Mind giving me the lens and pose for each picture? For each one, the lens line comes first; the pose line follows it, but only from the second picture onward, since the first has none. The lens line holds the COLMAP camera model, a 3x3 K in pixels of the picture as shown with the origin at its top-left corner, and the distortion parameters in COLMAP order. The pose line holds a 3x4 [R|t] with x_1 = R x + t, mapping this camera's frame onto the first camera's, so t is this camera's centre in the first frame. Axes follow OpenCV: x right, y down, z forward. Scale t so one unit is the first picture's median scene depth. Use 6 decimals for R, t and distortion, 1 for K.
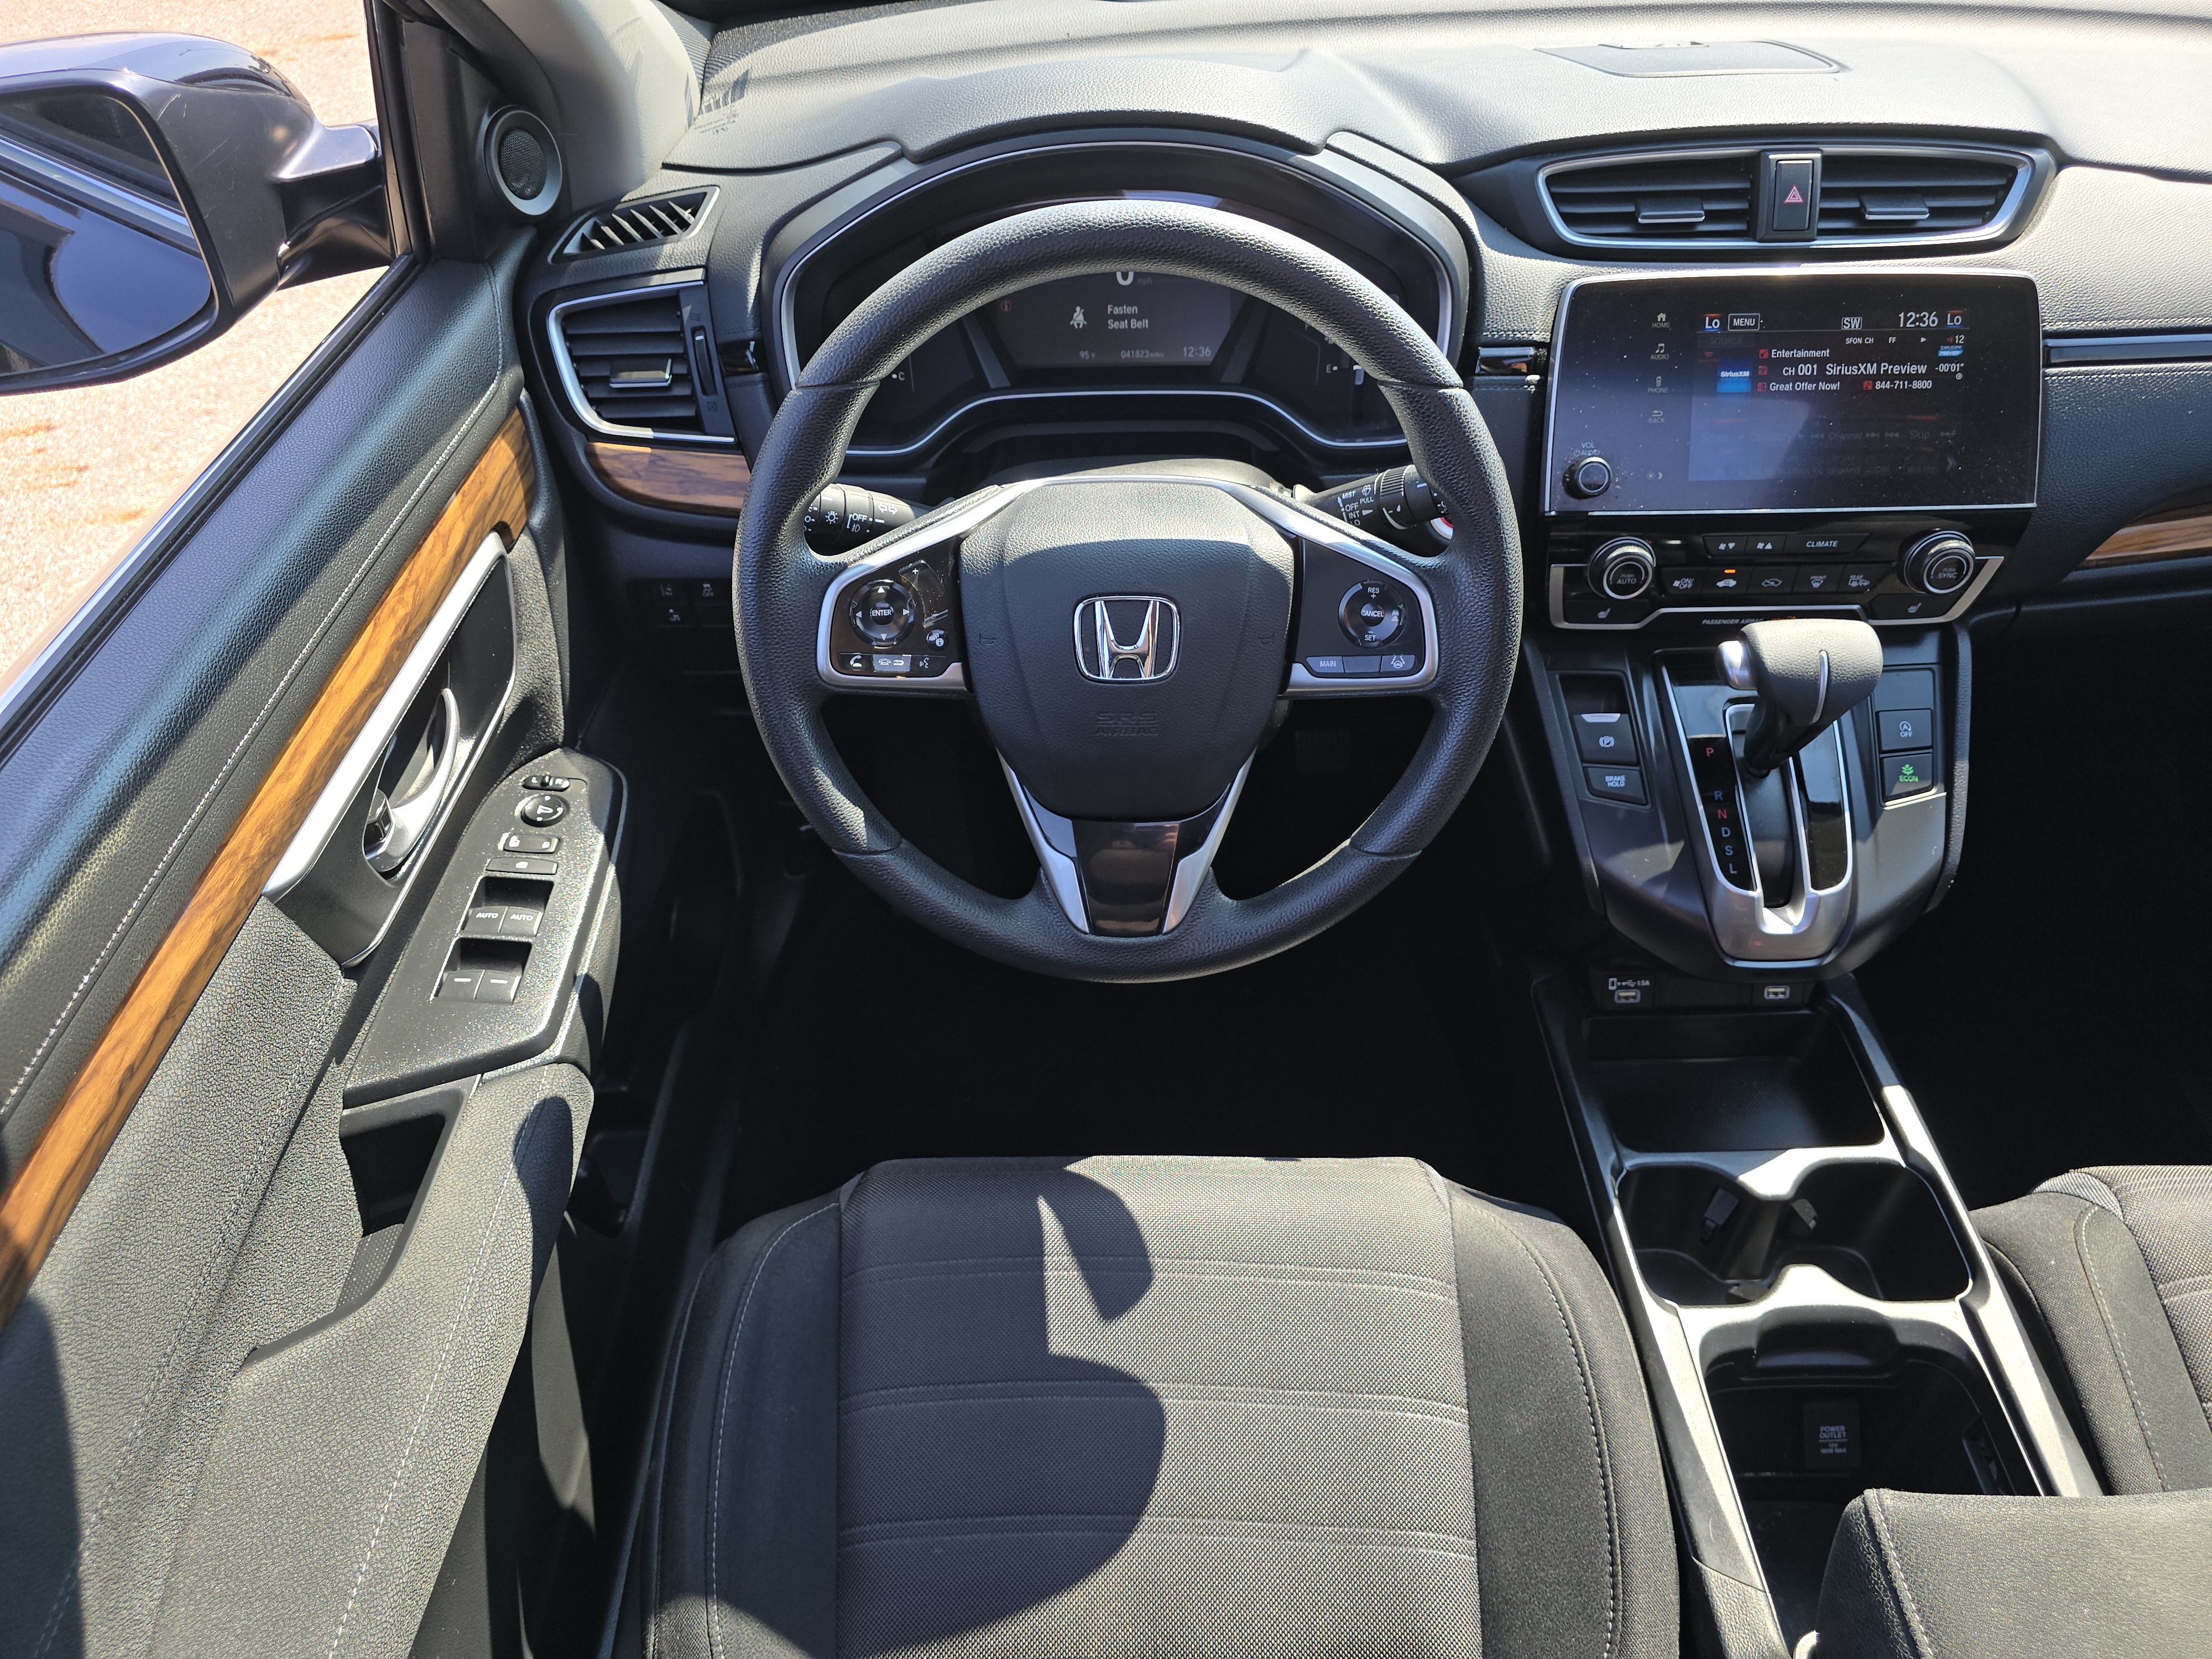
lens RADIAL K [[1543.6, 0, 1094.0], [0, 1543.6, 847.0], [0, 0, 1]] dist [0.033871, -0.037256]
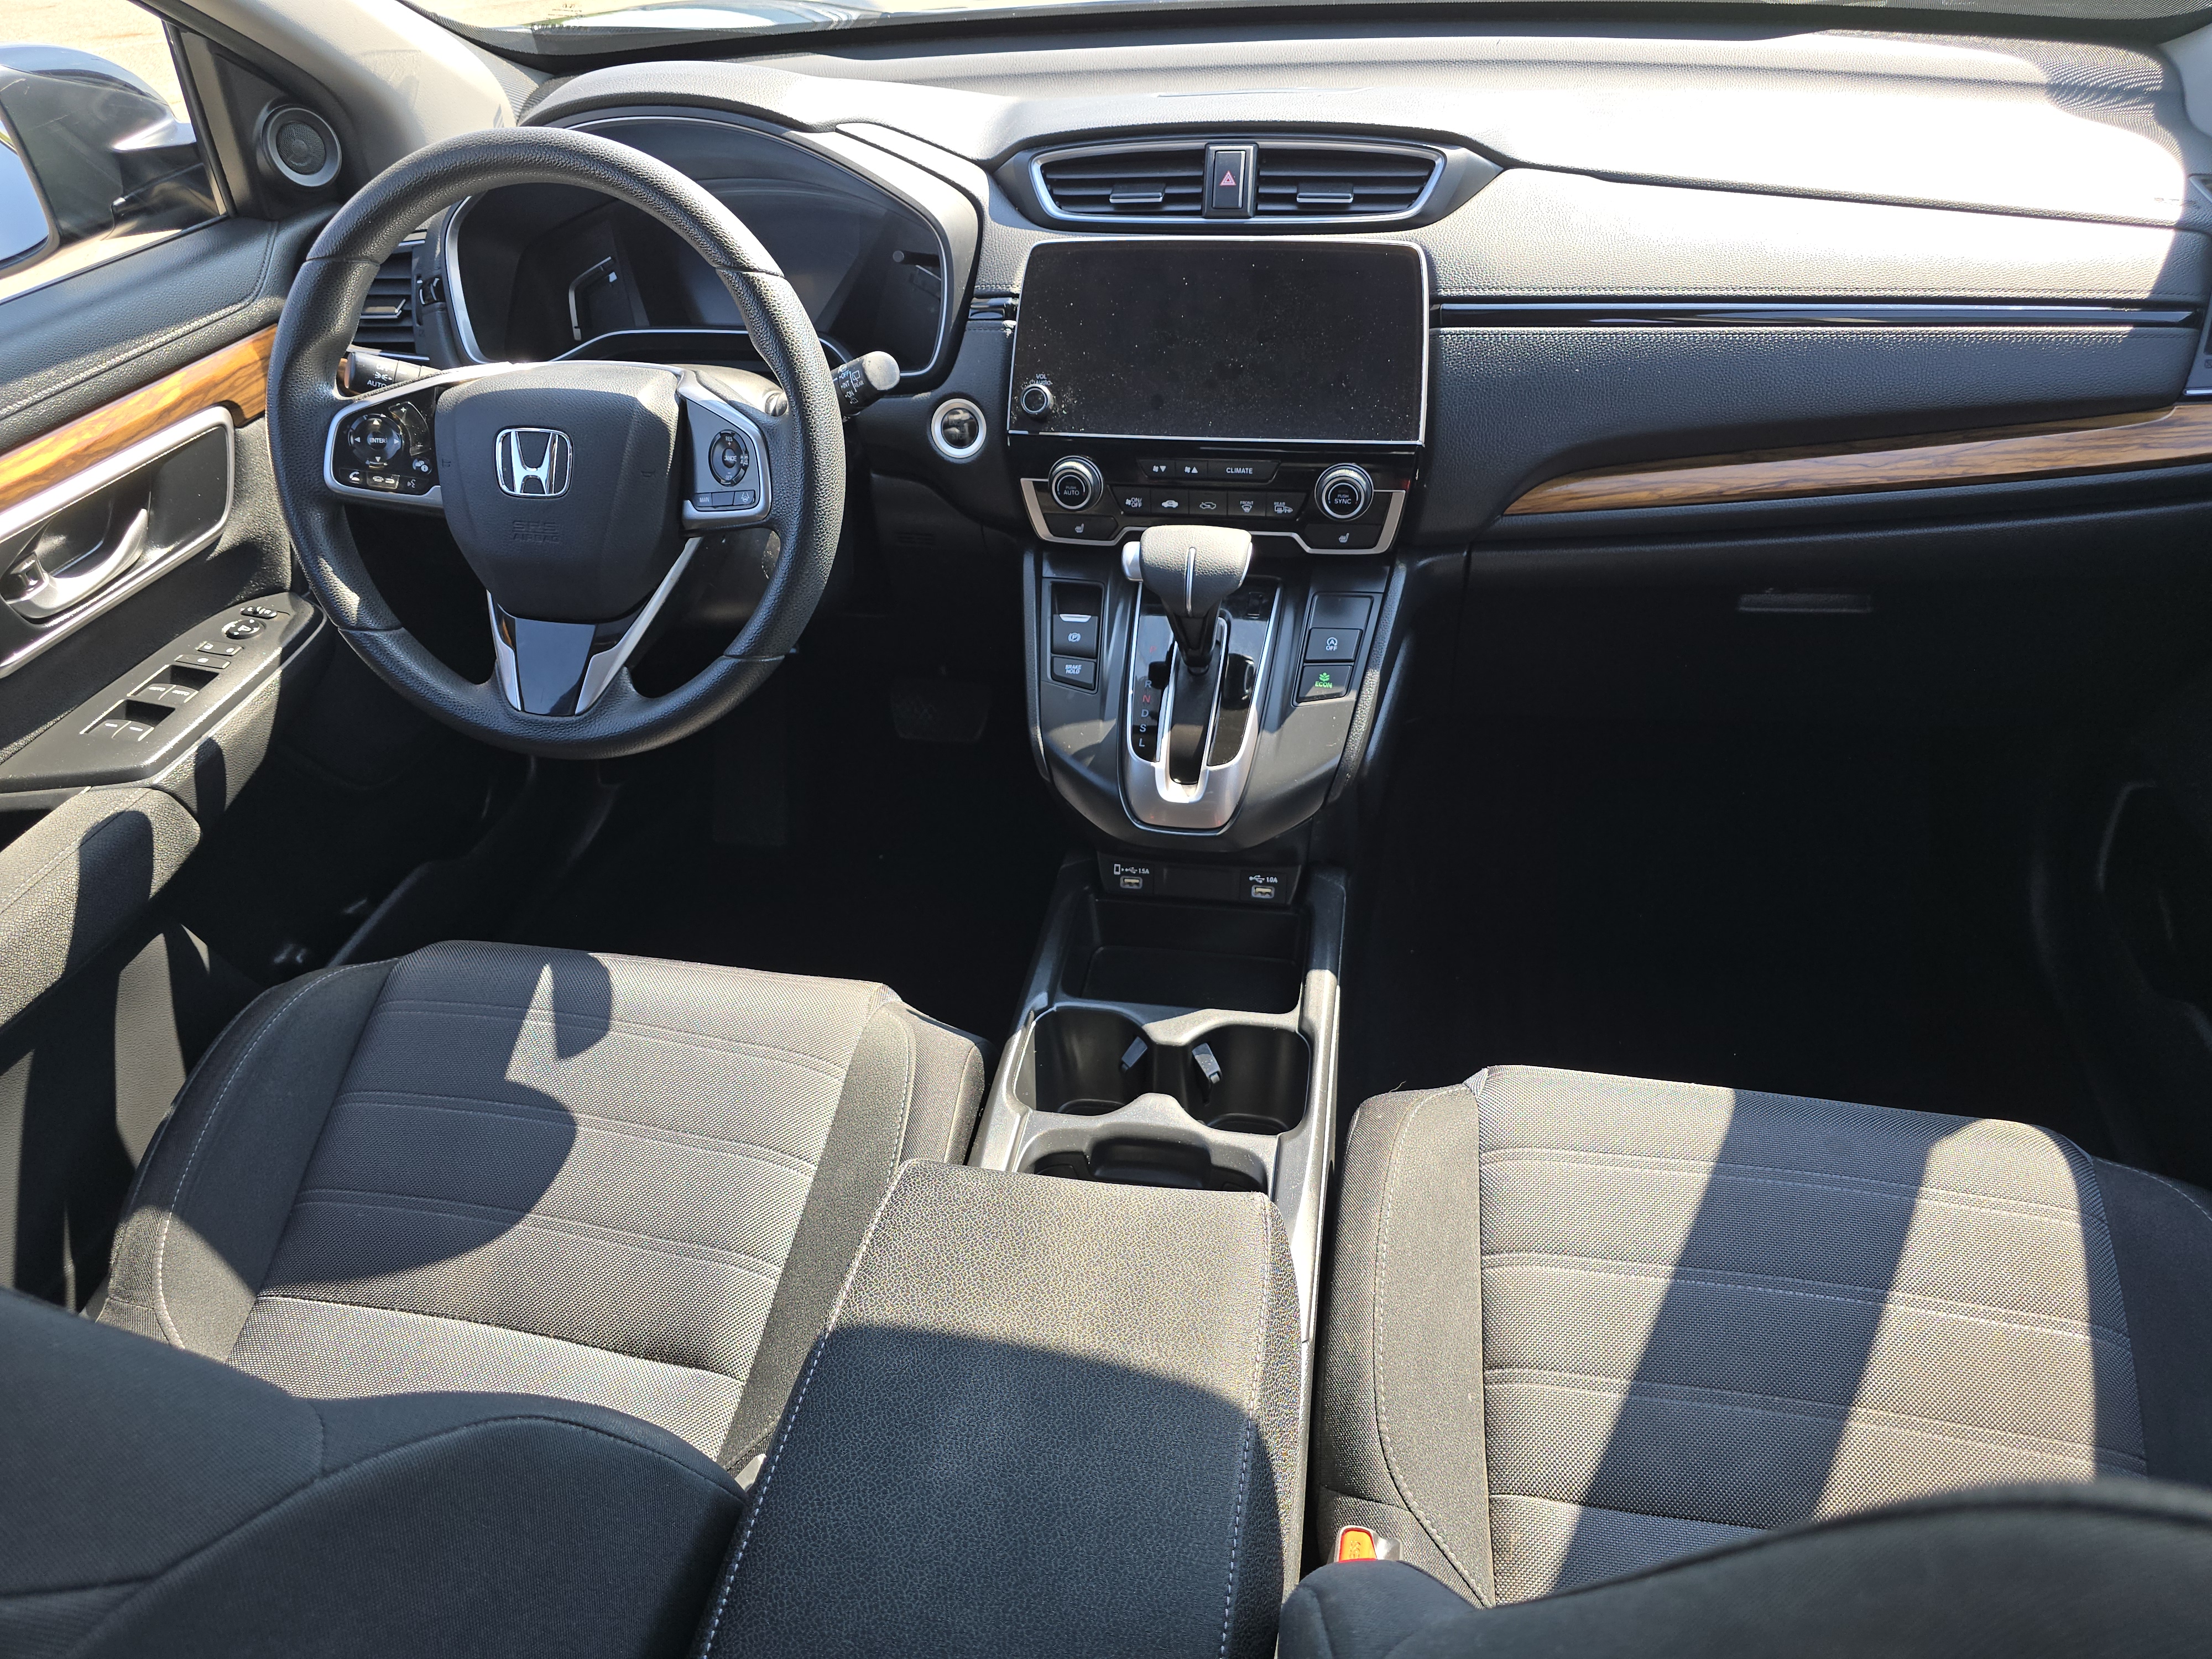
lens RADIAL K [[1543.6, 0, 1128.5], [0, 1543.6, 837.0], [0, 0, 1]] dist [0.033871, -0.037256]
pose [[0.979849, 0.089145, -0.178745, 0.630111], [-0.107727, 0.989428, -0.097089, 0.200661], [0.168201, 0.114388, 0.979093, -0.116025]]
